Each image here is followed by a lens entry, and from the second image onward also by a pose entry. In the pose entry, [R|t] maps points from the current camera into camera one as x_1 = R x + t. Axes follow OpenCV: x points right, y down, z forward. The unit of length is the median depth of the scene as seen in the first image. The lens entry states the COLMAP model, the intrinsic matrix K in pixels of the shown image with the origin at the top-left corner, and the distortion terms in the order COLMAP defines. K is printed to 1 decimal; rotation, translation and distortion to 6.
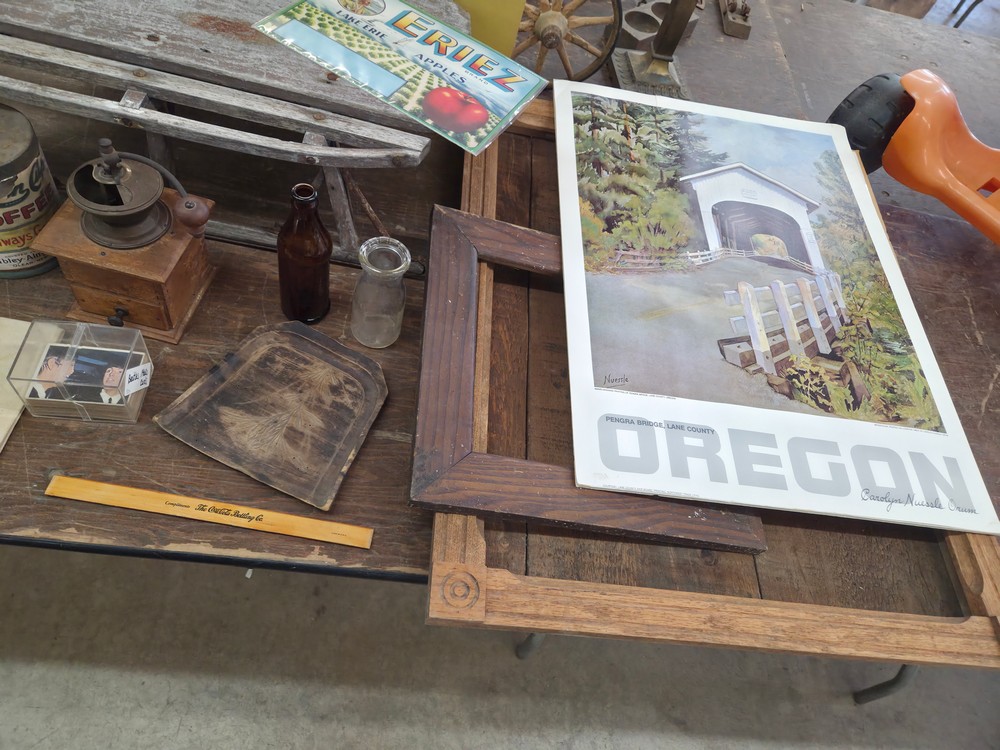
lens RADIAL K [[682.2, 0, 501.2], [0, 682.2, 370.7], [0, 0, 1]] dist [0.056273, -0.043860]
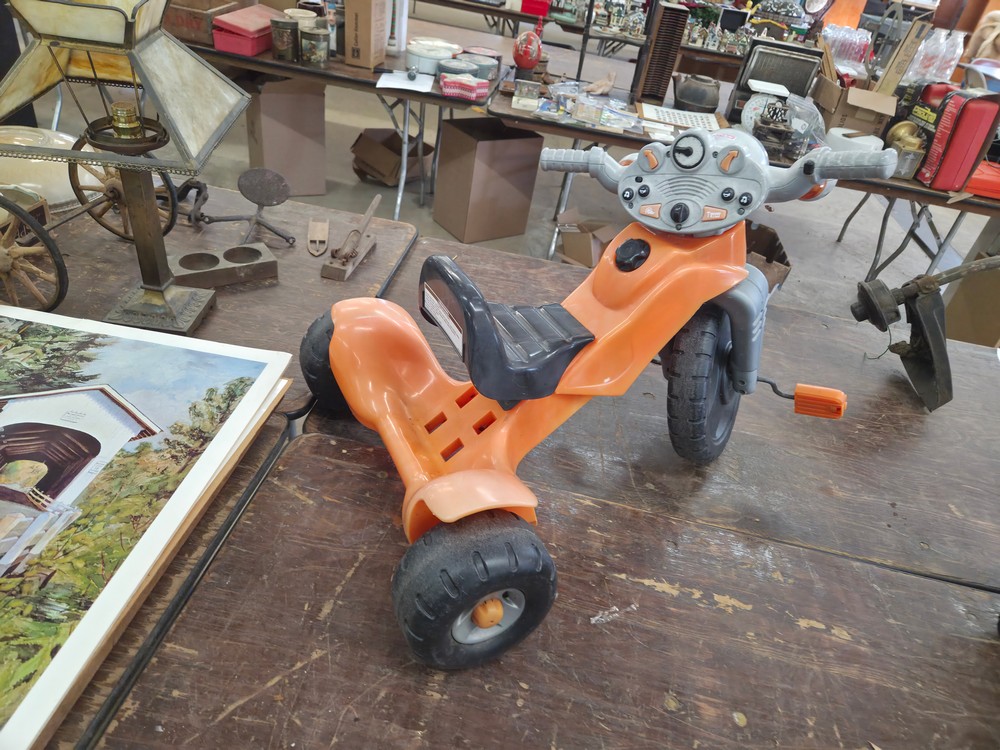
lens RADIAL K [[682.2, 0, 494.2], [0, 682.2, 370.9], [0, 0, 1]] dist [0.056273, -0.043860]
pose [[0.986513, 0.013335, -0.163138, 1.115946], [-0.071244, 0.932295, -0.354614, -0.042146], [0.147364, 0.361454, 0.920671, 0.276147]]
